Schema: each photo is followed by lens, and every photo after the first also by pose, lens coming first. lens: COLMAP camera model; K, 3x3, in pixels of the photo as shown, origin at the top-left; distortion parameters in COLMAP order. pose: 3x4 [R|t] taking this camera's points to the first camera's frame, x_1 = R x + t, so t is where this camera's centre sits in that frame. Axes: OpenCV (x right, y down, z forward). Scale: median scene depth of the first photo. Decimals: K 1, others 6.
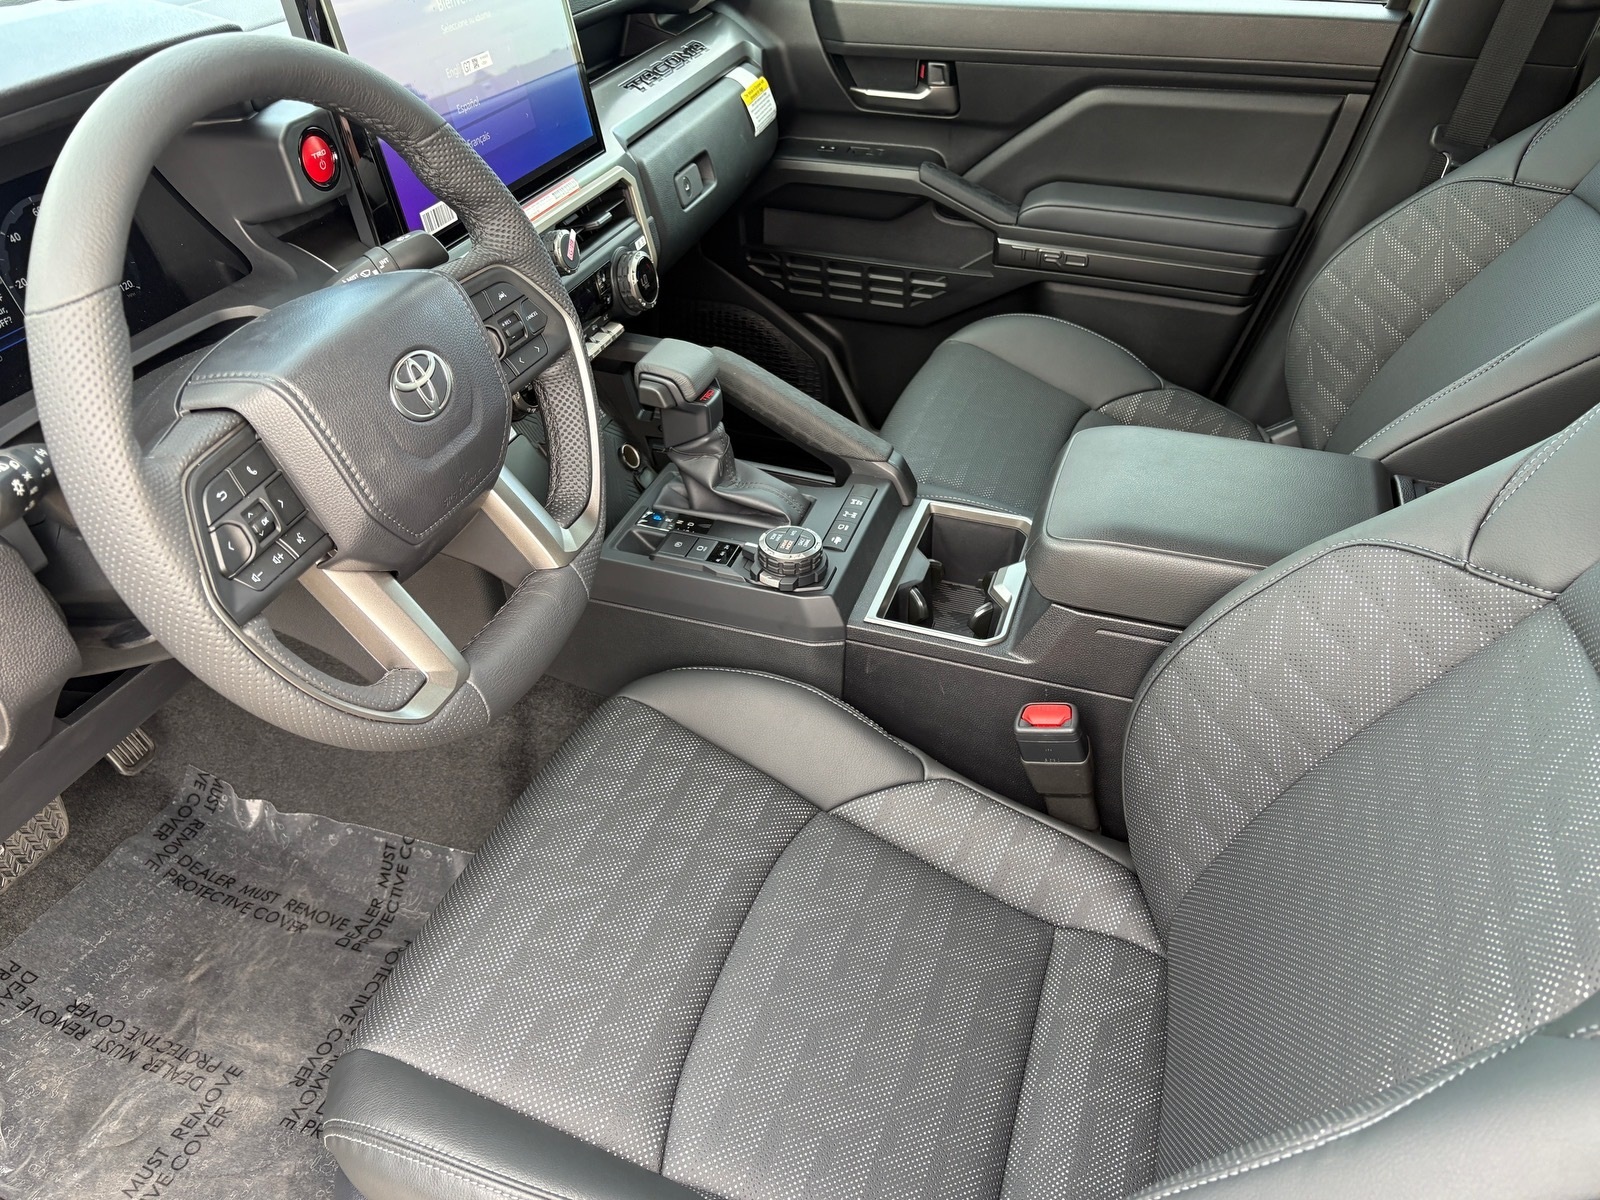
lens RADIAL K [[1276.0, 0, 798.2], [0, 1276.0, 588.9], [0, 0, 1]] dist [0.067853, -0.110991]
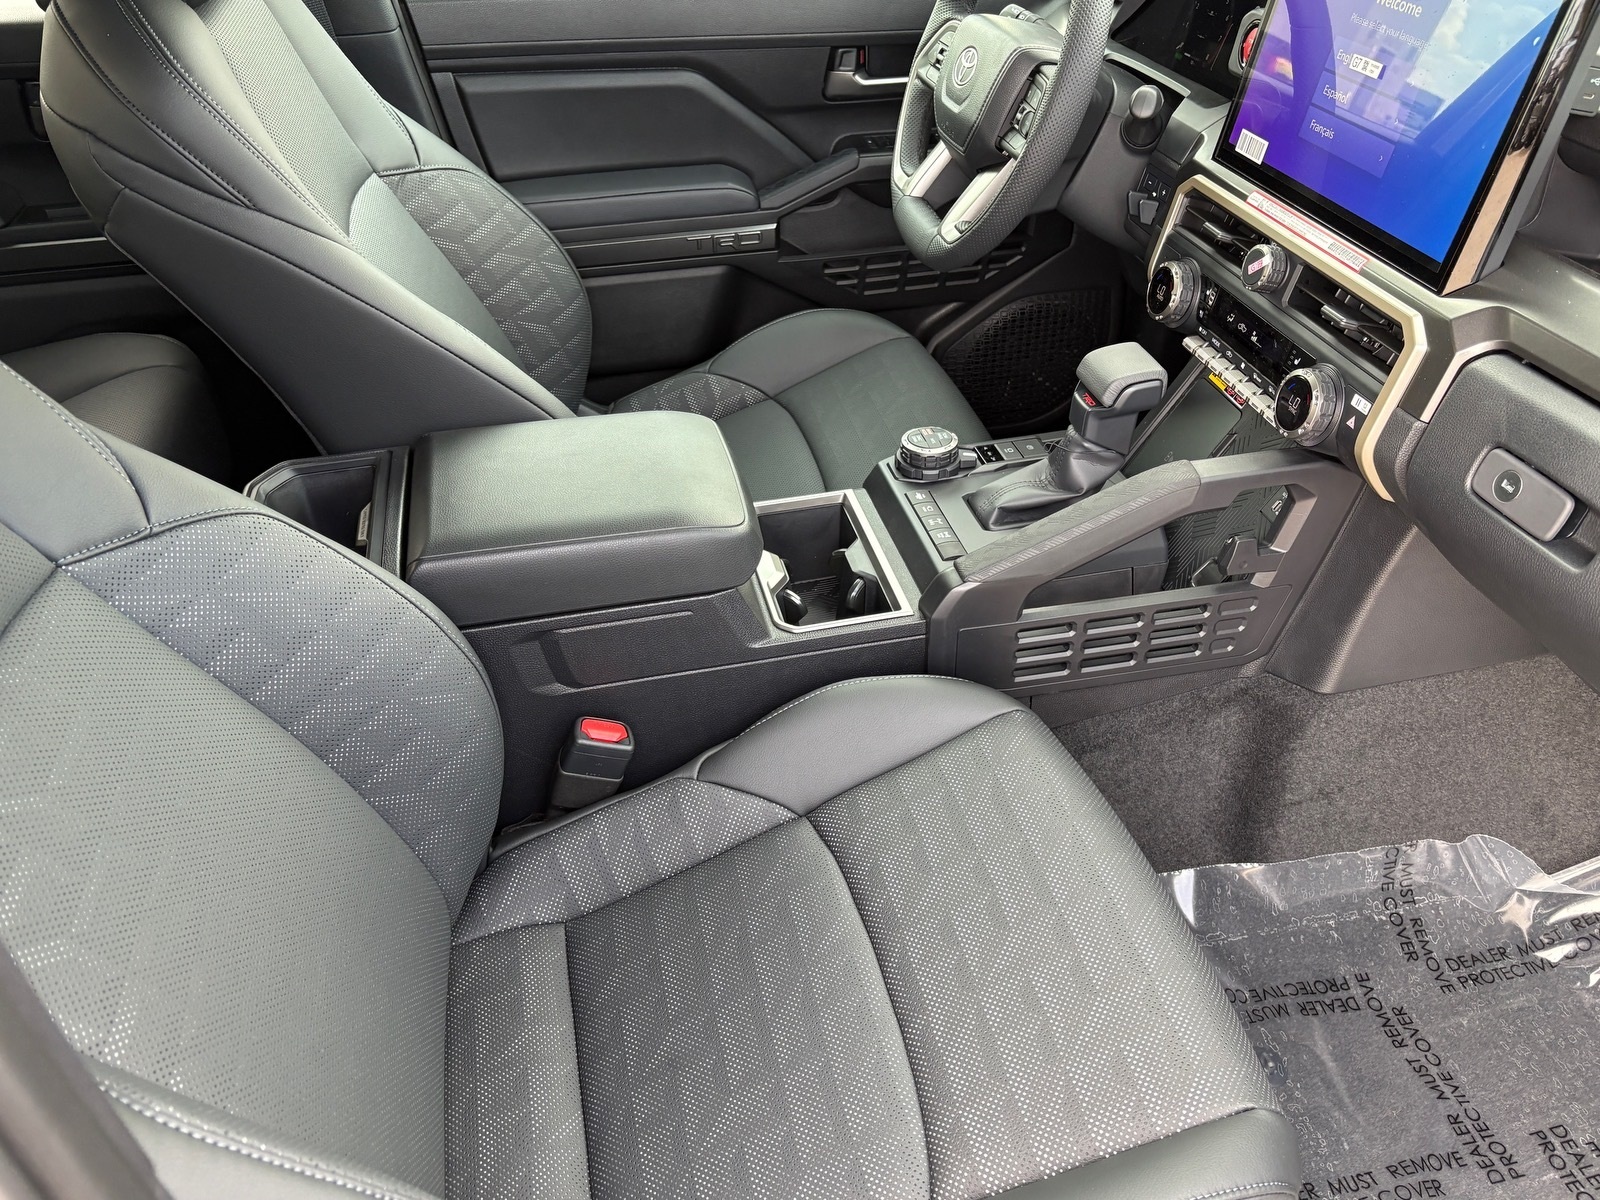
lens RADIAL K [[1276.0, 0, 798.2], [0, 1276.0, 588.9], [0, 0, 1]] dist [0.067853, -0.110991]
pose [[-0.867019, 0.285583, -0.408314, 0.581117], [-0.276039, 0.406923, 0.870756, -0.915162], [0.414825, 0.867673, -0.273978, 1.345029]]
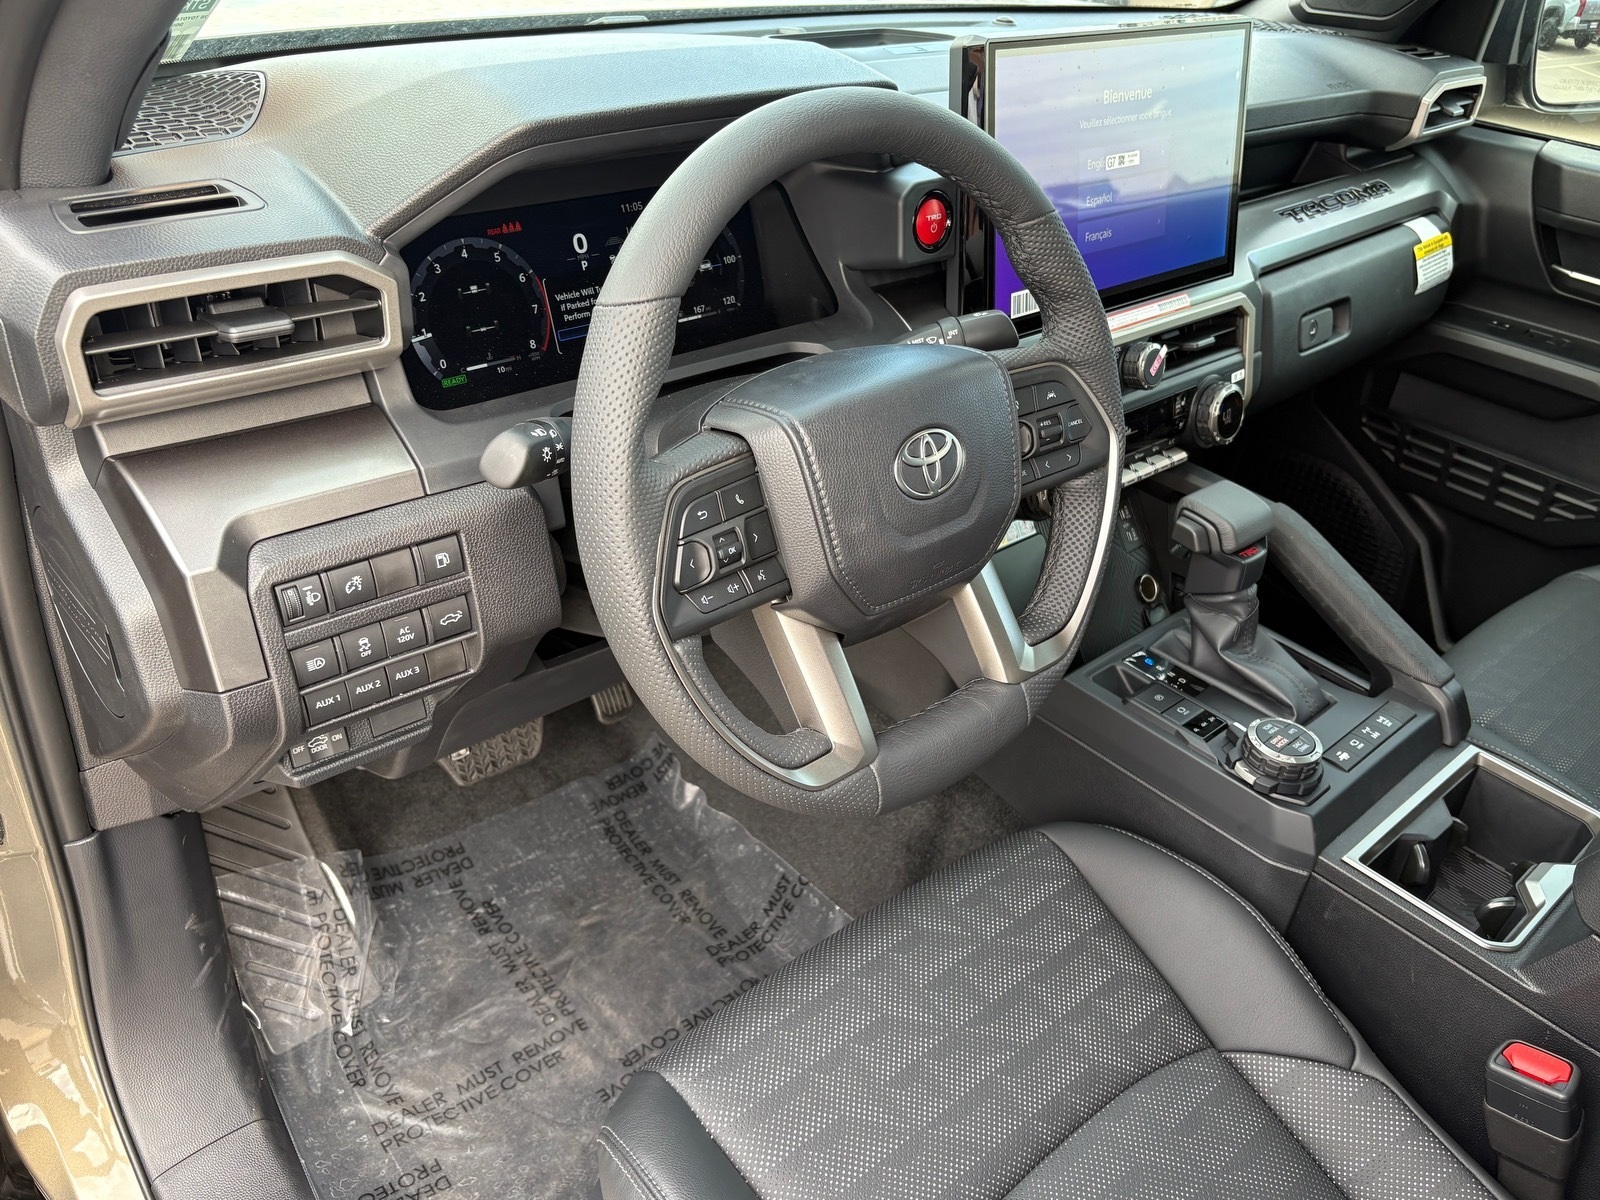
lens RADIAL K [[1284.4, 0, 800.0], [0, 1284.4, 600.0], [0, 0, 1]] dist [0.067461, -0.075153]
pose [[0.866803, 0.313148, -0.388060, 0.019386], [-0.336157, 0.941762, 0.009094, -0.022443], [0.368308, 0.122567, 0.921589, 0.048138]]
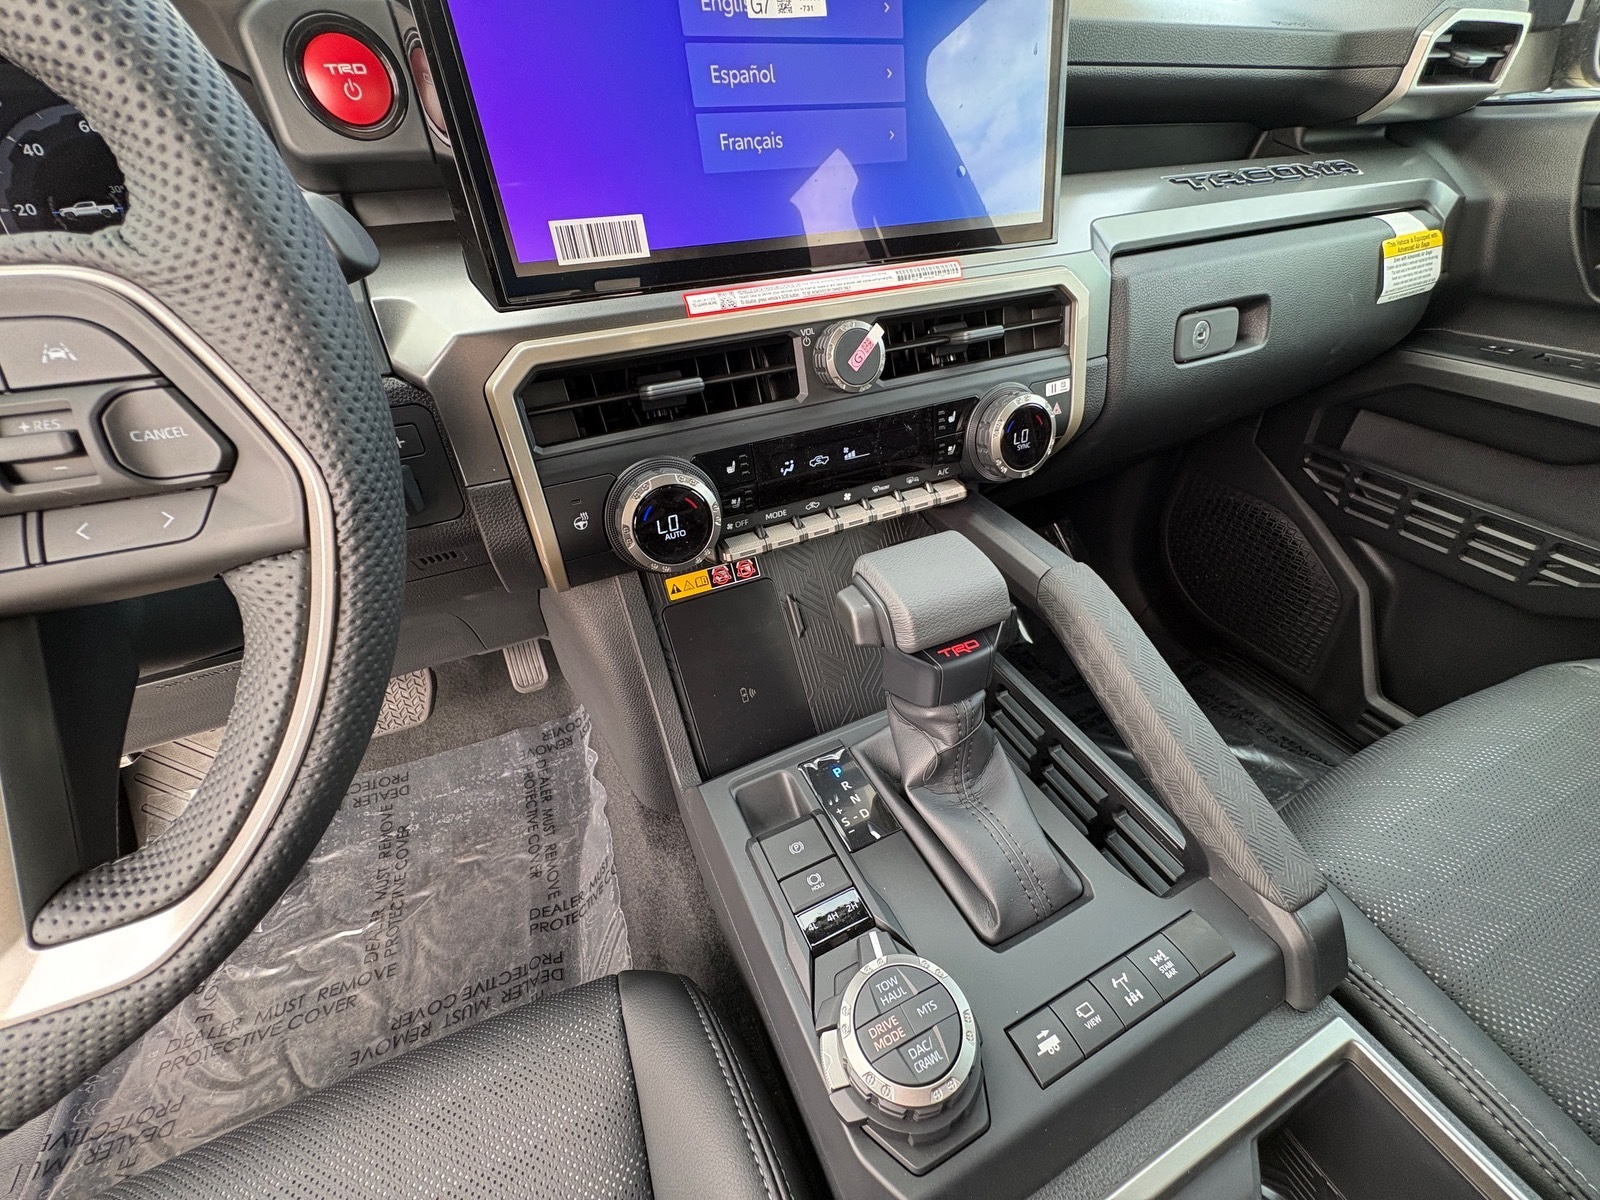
lens RADIAL K [[637.5, 0, 795.3], [0, 637.5, 598.0], [0, 0, 1]] dist [0.007766, -0.002325]
pose [[0.683721, 0.411744, -0.602489, 0.042011], [-0.379414, 0.905826, 0.188477, -0.204827], [0.623354, 0.099727, 0.775554, 0.755207]]
